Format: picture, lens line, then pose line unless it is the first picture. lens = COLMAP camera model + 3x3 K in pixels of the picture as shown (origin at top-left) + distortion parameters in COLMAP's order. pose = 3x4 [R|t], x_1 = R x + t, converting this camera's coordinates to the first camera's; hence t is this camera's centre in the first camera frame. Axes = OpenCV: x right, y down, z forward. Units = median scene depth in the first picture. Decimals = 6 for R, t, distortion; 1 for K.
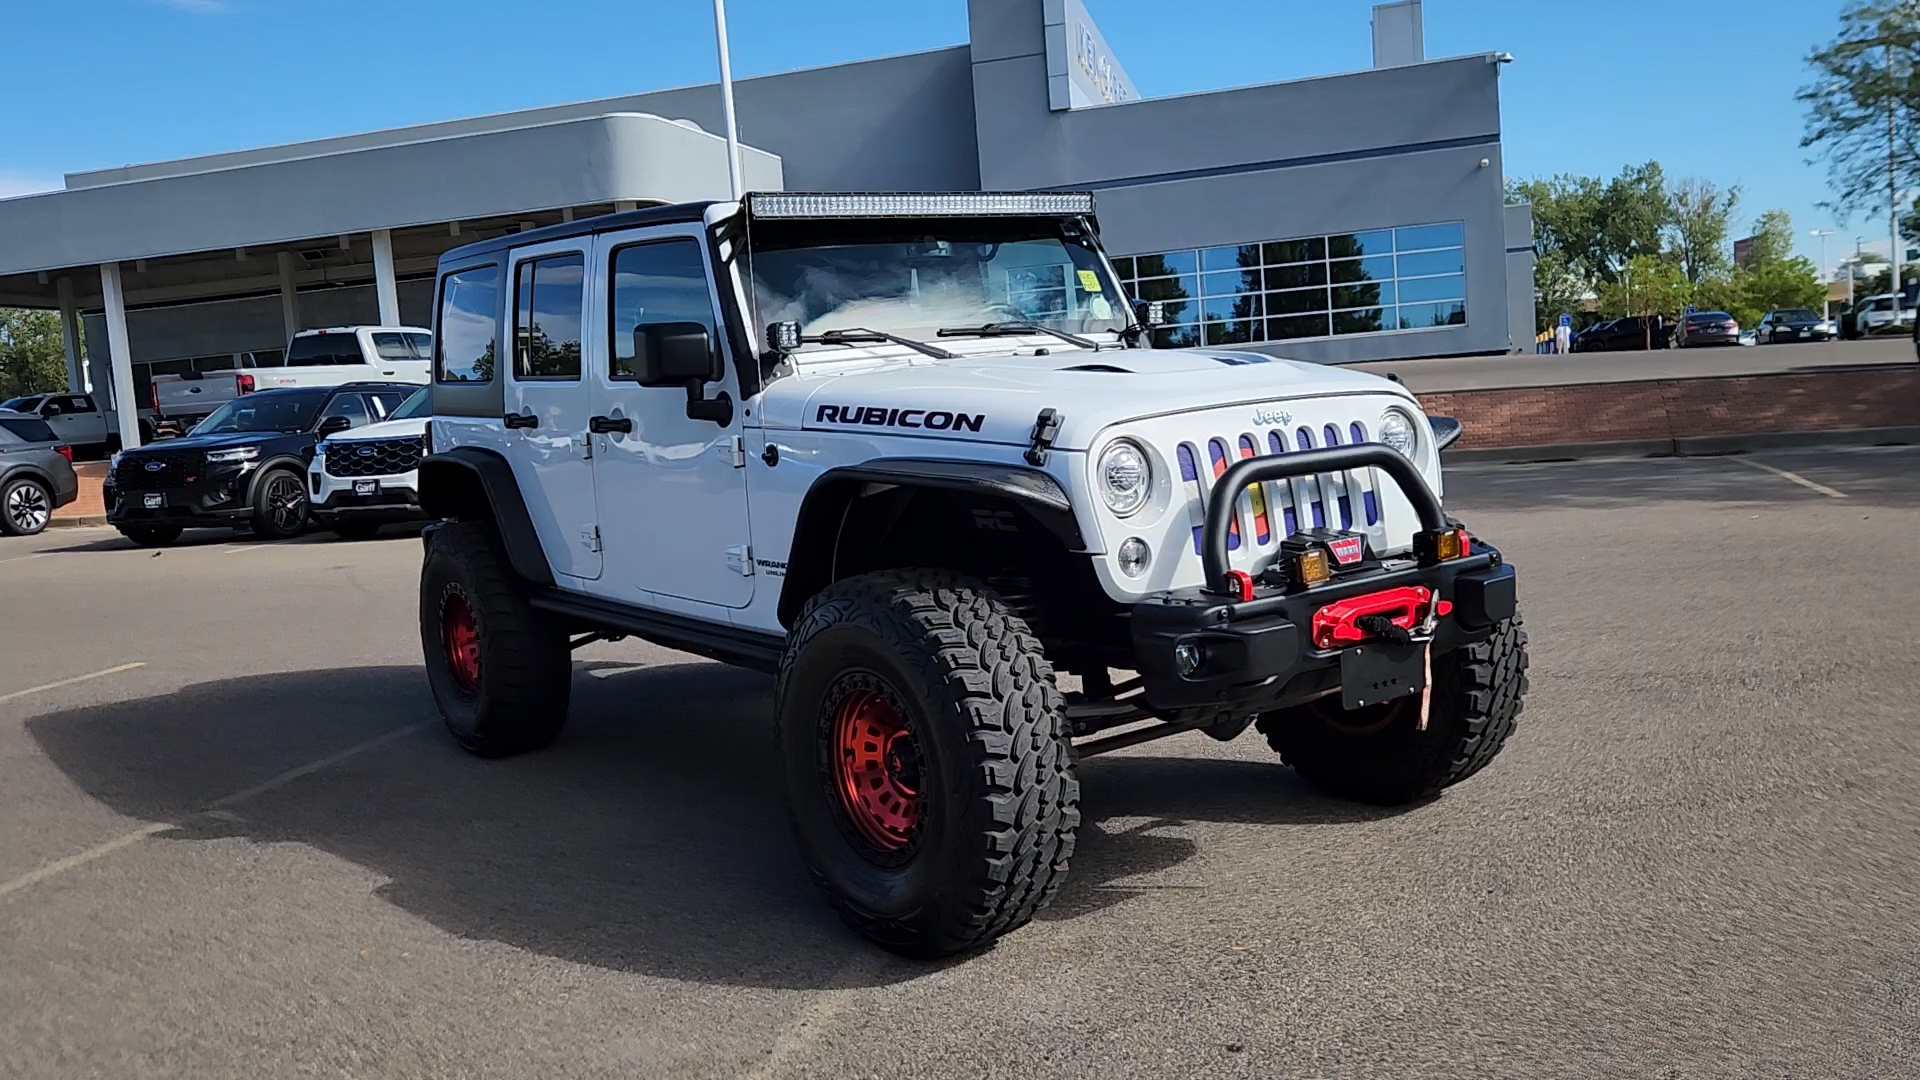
lens RADIAL K [[1619.4, 0, 947.5], [0, 1619.4, 561.1], [0, 0, 1]] dist [0.042037, -0.038496]
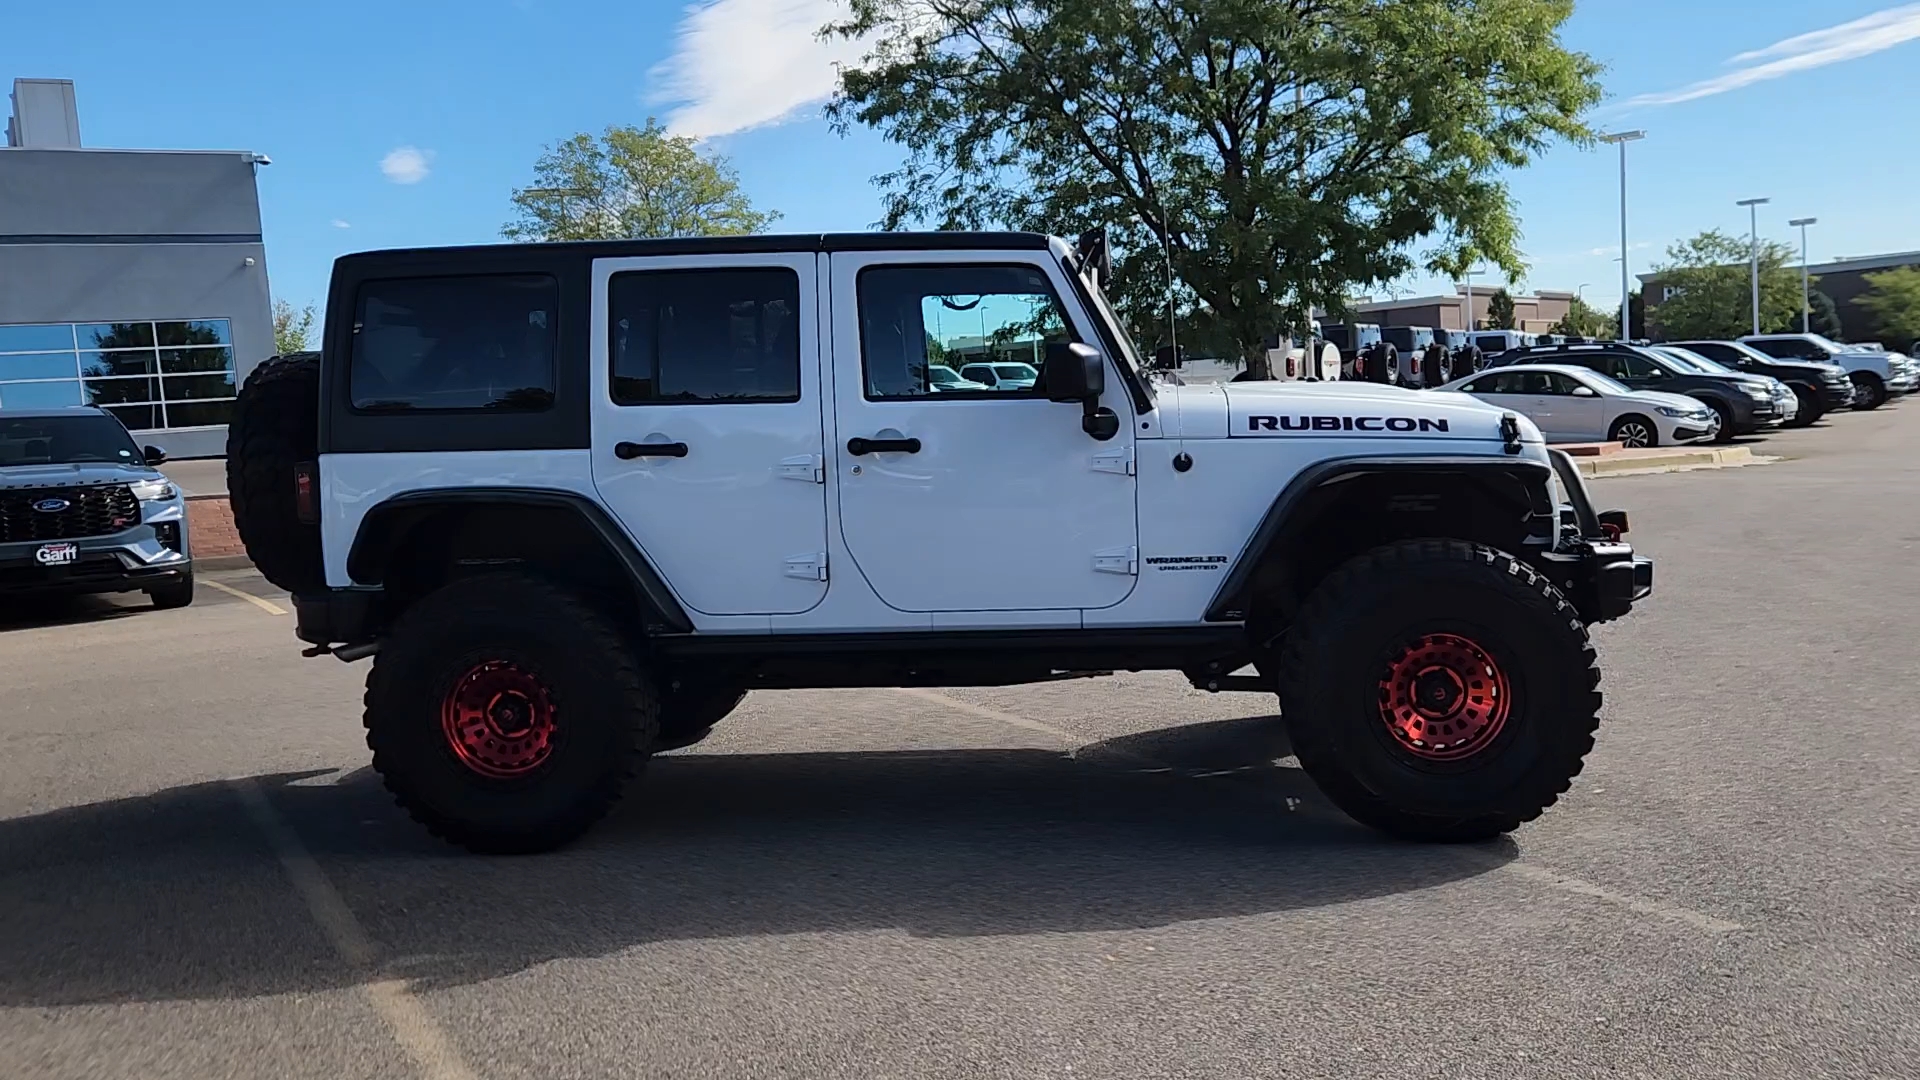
lens RADIAL K [[1619.4, 0, 948.0], [0, 1619.4, 550.5], [0, 0, 1]] dist [0.042037, -0.038496]
pose [[0.669327, -0.038471, 0.741972, -1.048102], [0.094231, 0.994989, -0.033415, 0.018105], [-0.736968, 0.092282, 0.669598, 0.366419]]
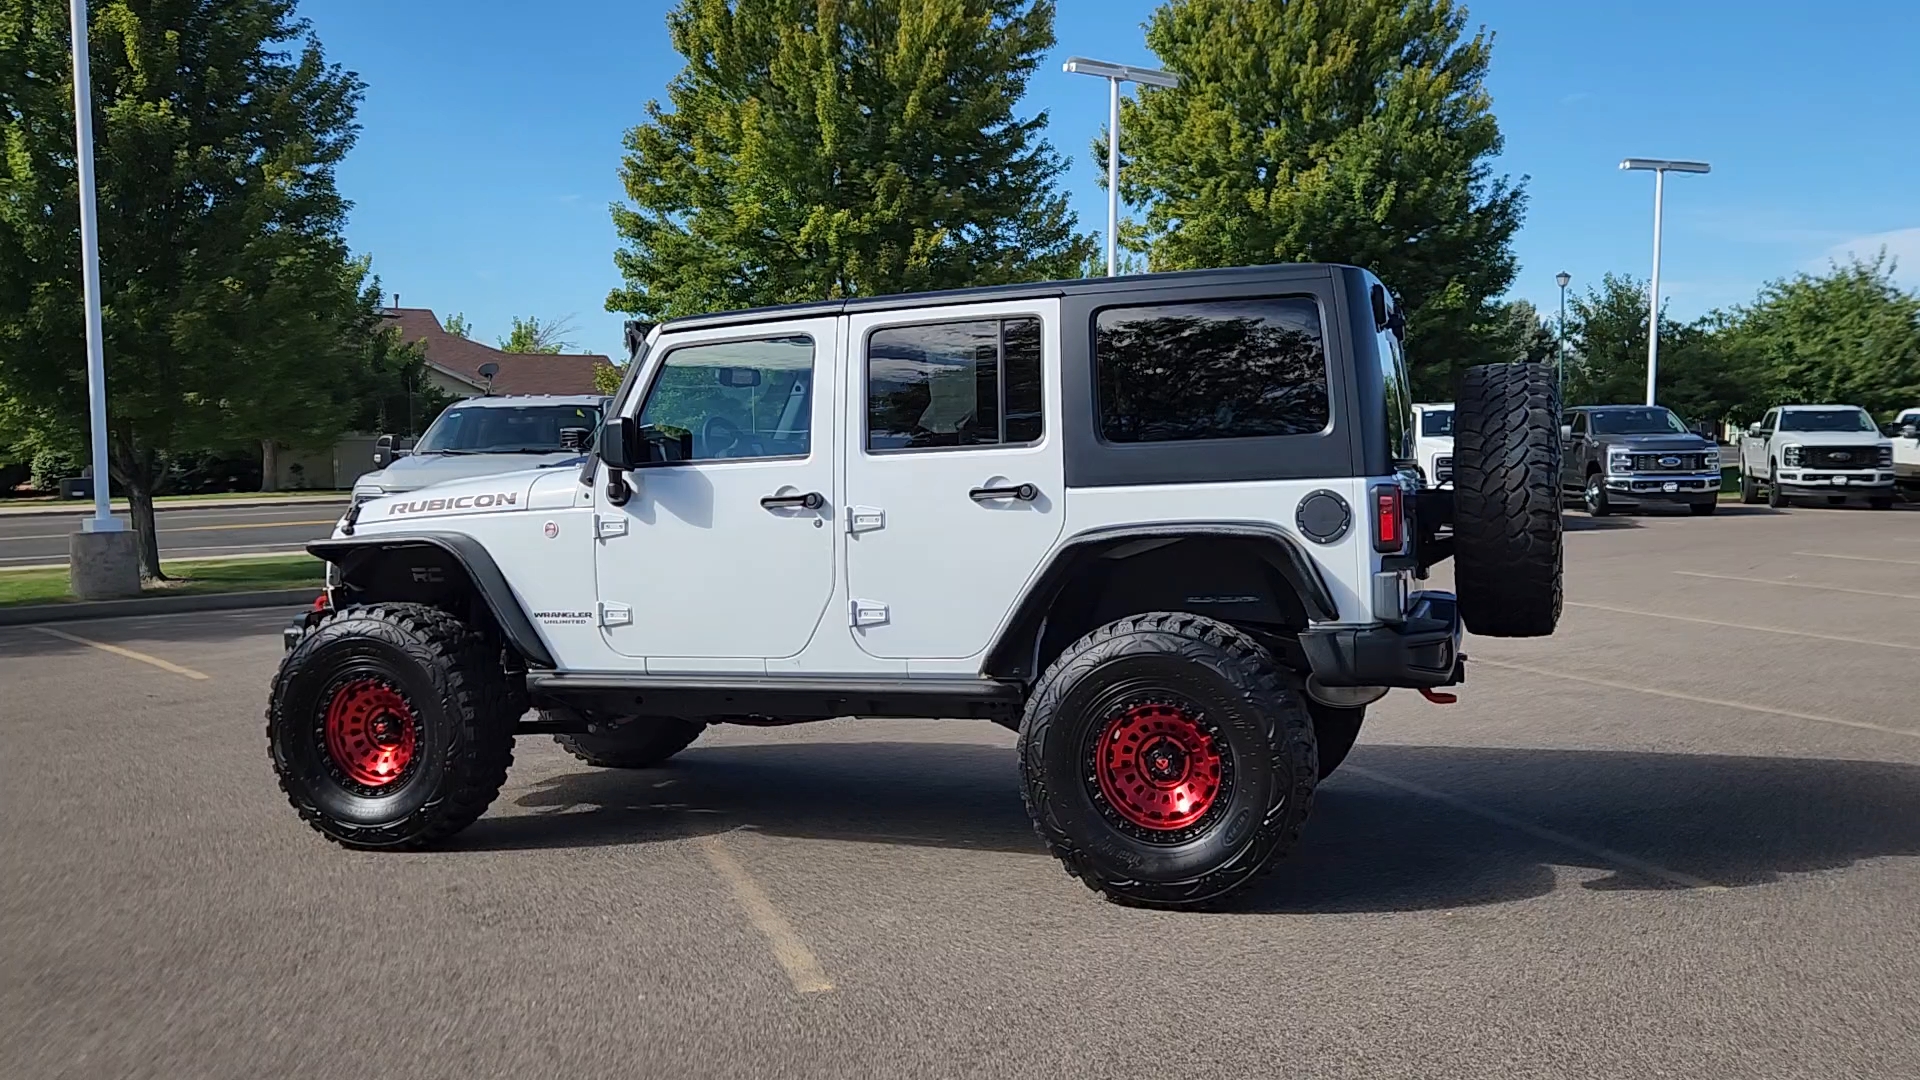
lens RADIAL K [[1619.4, 0, 945.3], [0, 1619.4, 542.0], [0, 0, 1]] dist [0.042037, -0.038496]
pose [[-0.817292, 0.110480, -0.565534, 0.651062], [0.003720, 0.982439, 0.186549, -0.337983], [0.576212, 0.150361, -0.803350, 2.394098]]
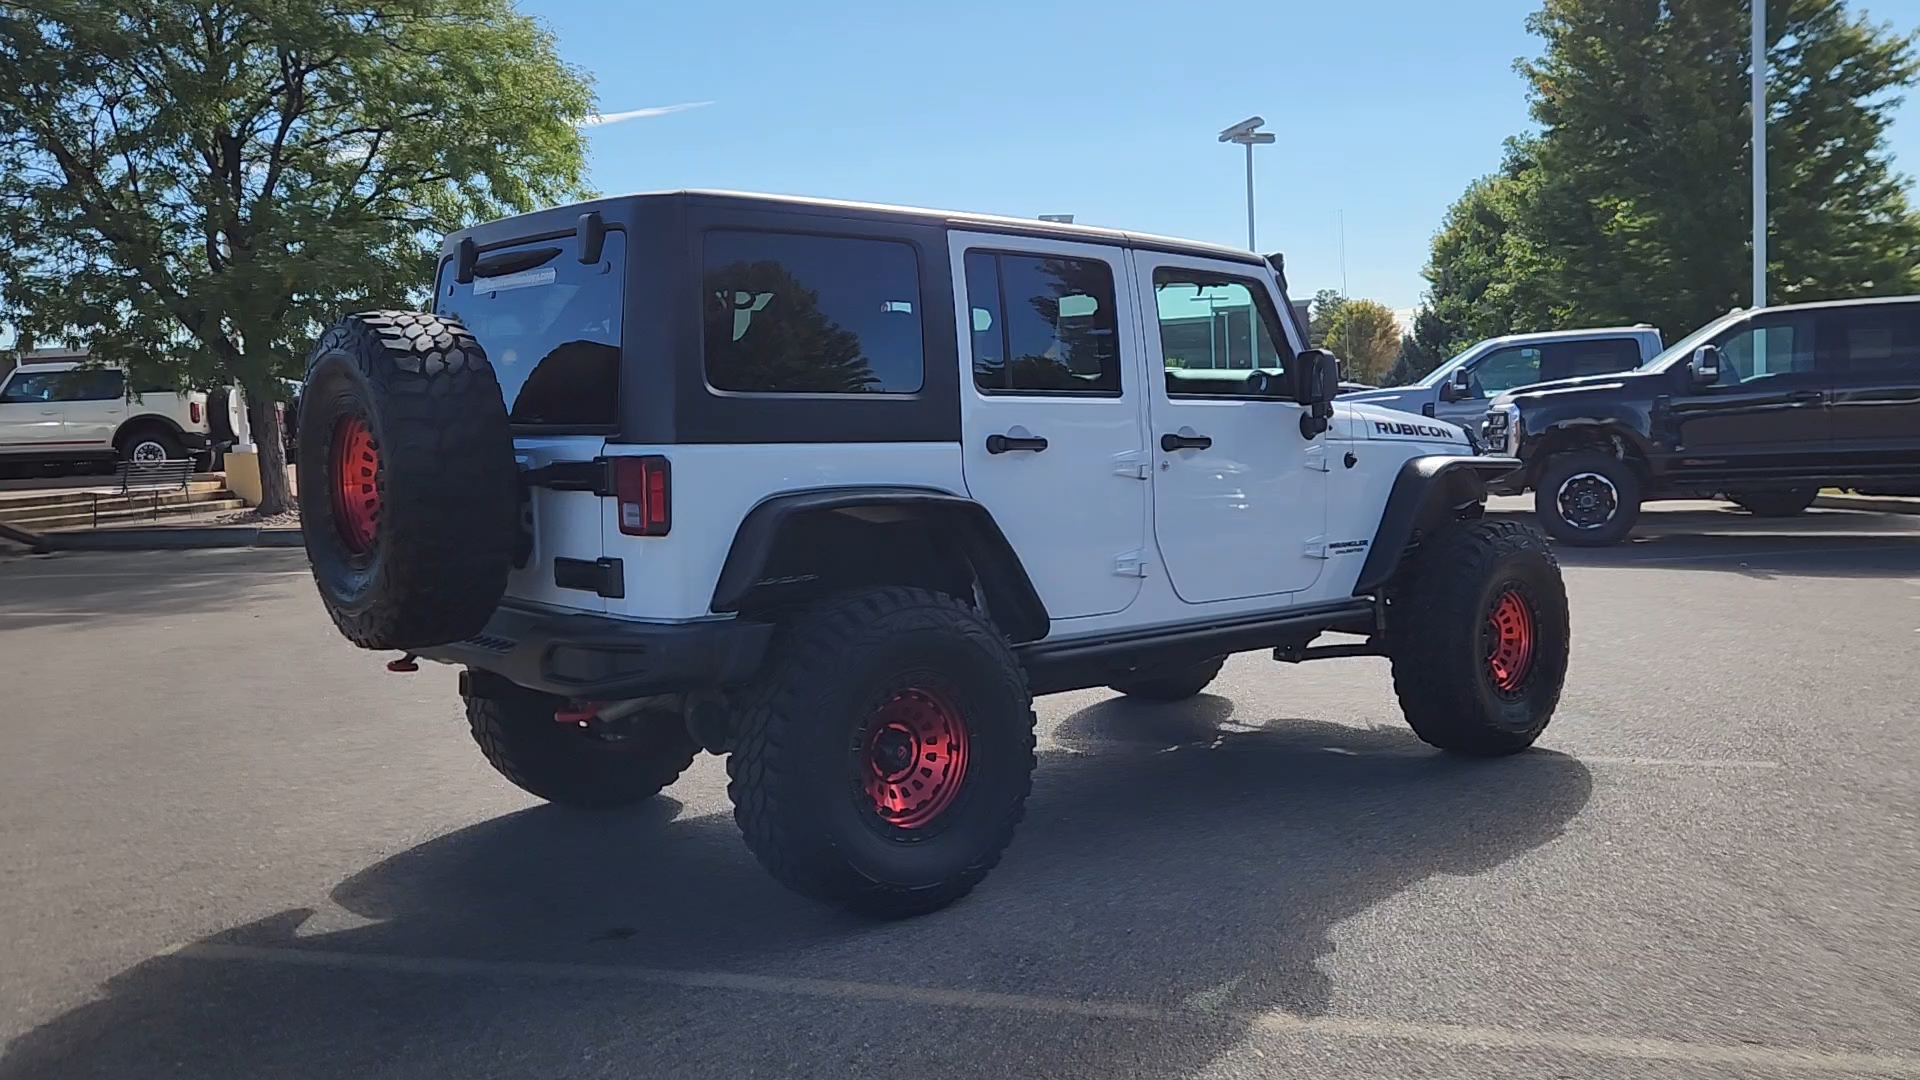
lens RADIAL K [[1619.4, 0, 952.8], [0, 1619.4, 552.7], [0, 0, 1]] dist [0.042037, -0.038496]
pose [[-0.077355, -0.021799, 0.996765, -1.384648], [0.149136, 0.988260, 0.033186, -0.081678], [-0.985786, 0.151220, -0.073195, 1.411090]]
